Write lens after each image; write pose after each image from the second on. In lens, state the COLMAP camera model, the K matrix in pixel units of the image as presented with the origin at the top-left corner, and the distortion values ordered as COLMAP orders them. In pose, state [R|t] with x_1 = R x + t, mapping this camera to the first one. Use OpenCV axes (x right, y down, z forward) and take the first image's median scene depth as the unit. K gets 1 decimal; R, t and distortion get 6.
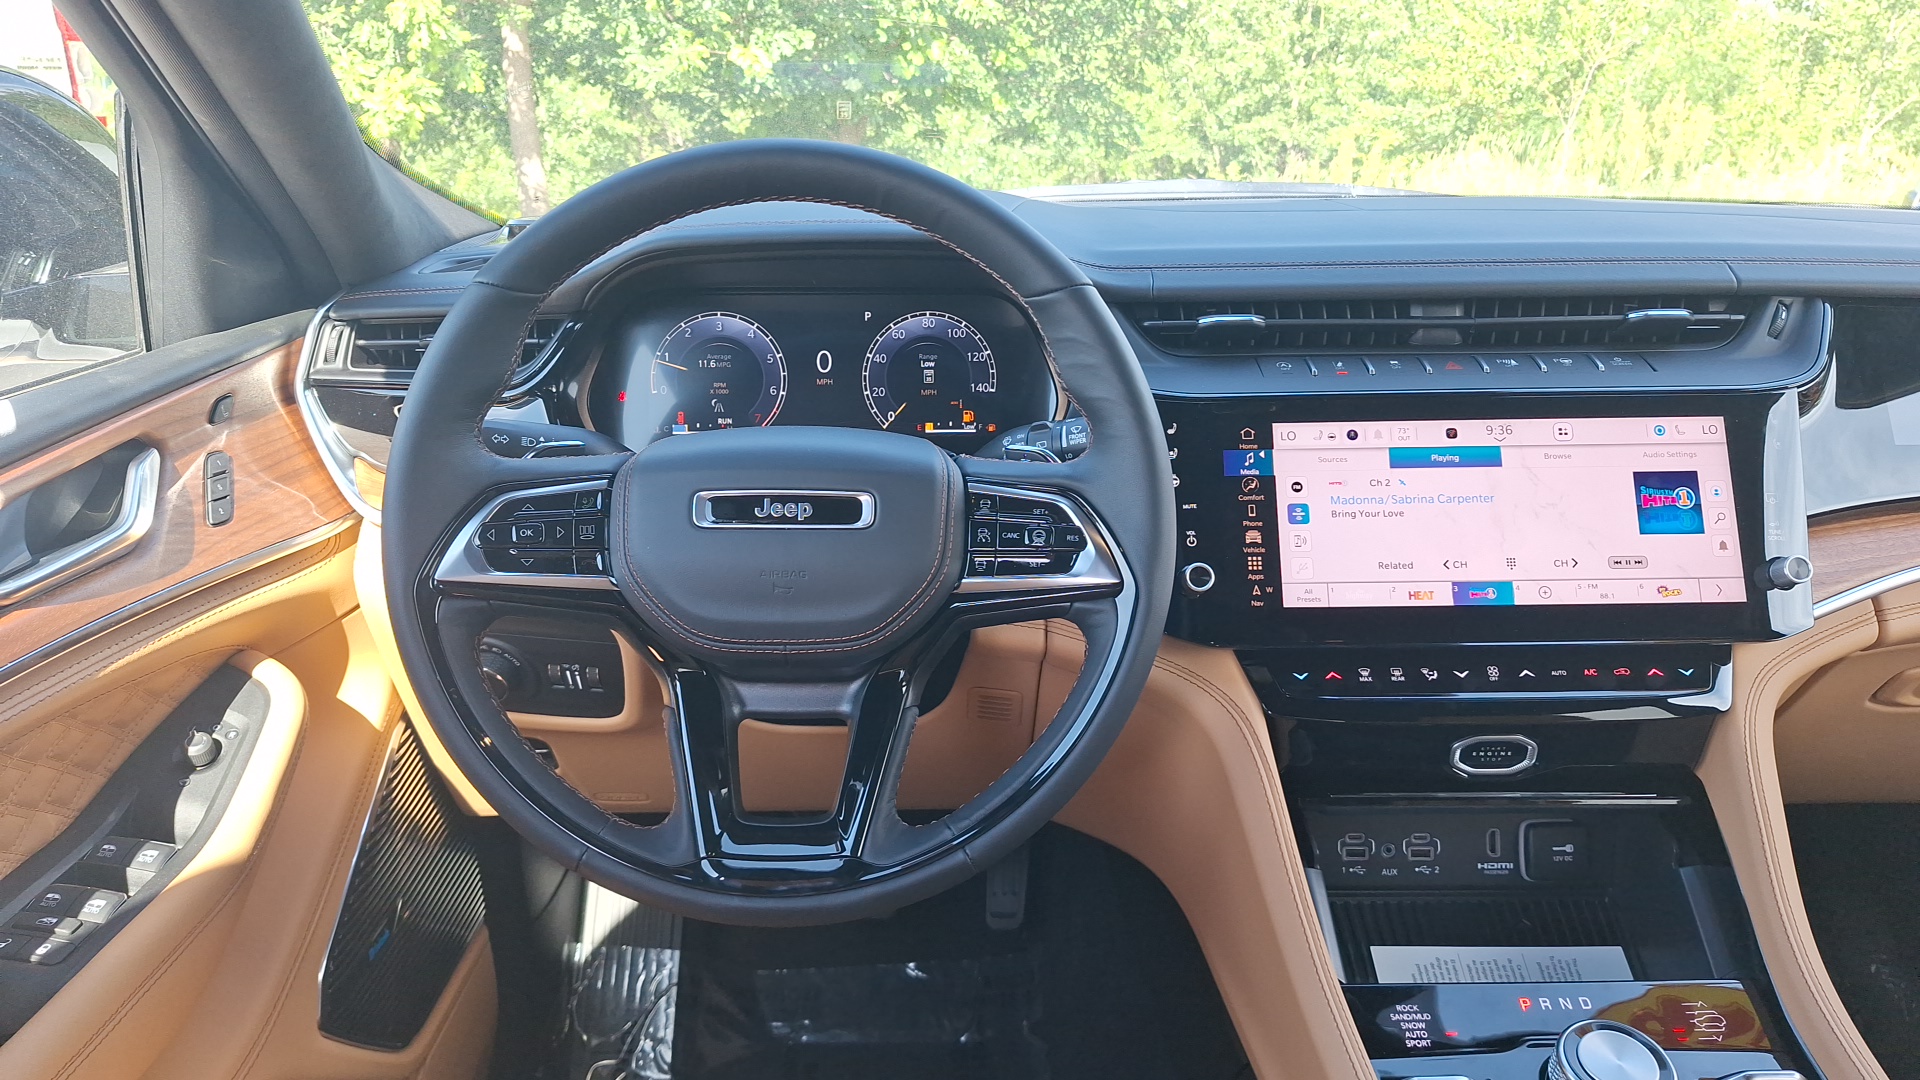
lens RADIAL K [[1358.1, 0, 960.0], [0, 1358.1, 540.0], [0, 0, 1]] dist [0.022660, 0.002452]
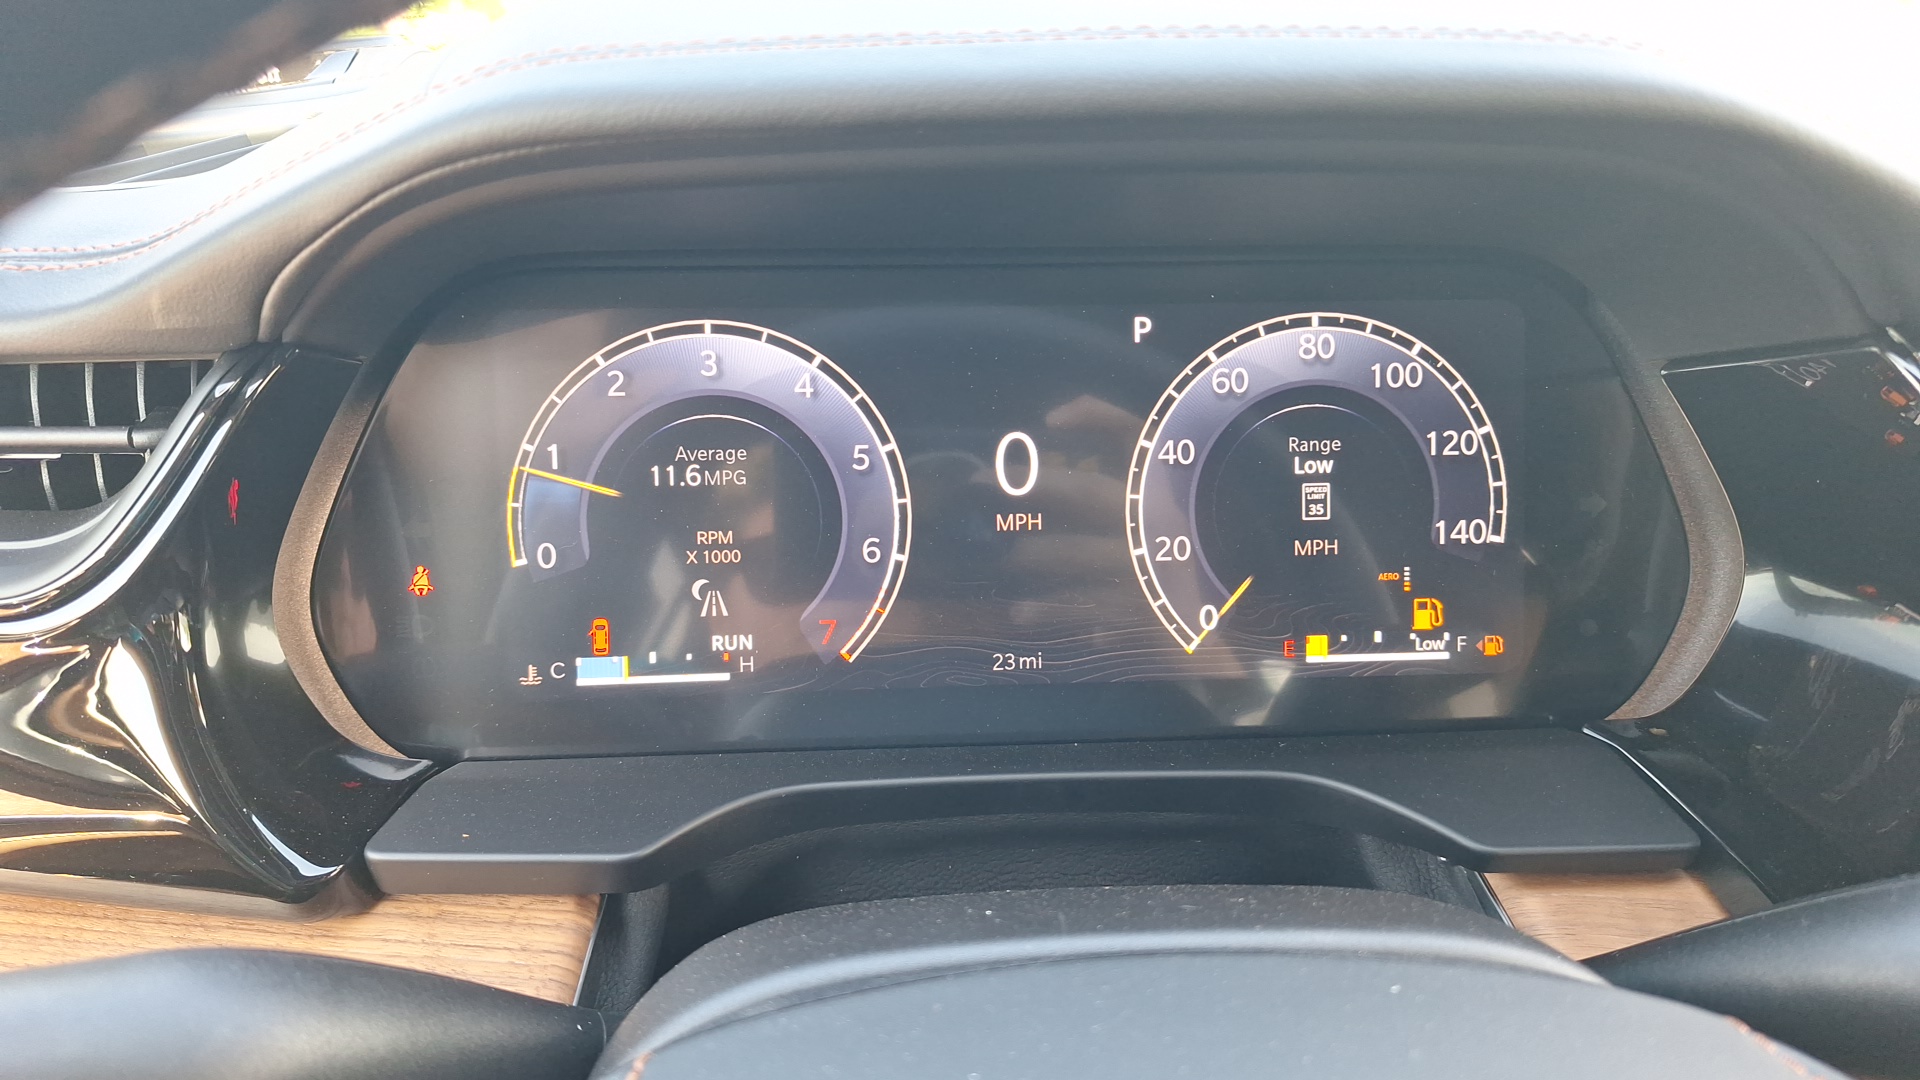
lens RADIAL K [[1358.1, 0, 960.0], [0, 1358.1, 540.0], [0, 0, 1]] dist [0.022660, 0.002452]
pose [[0.999081, -0.016473, 0.039576, -0.128349], [0.012690, 0.995491, 0.094008, -0.144741], [-0.040947, -0.093419, 0.994785, 0.655691]]
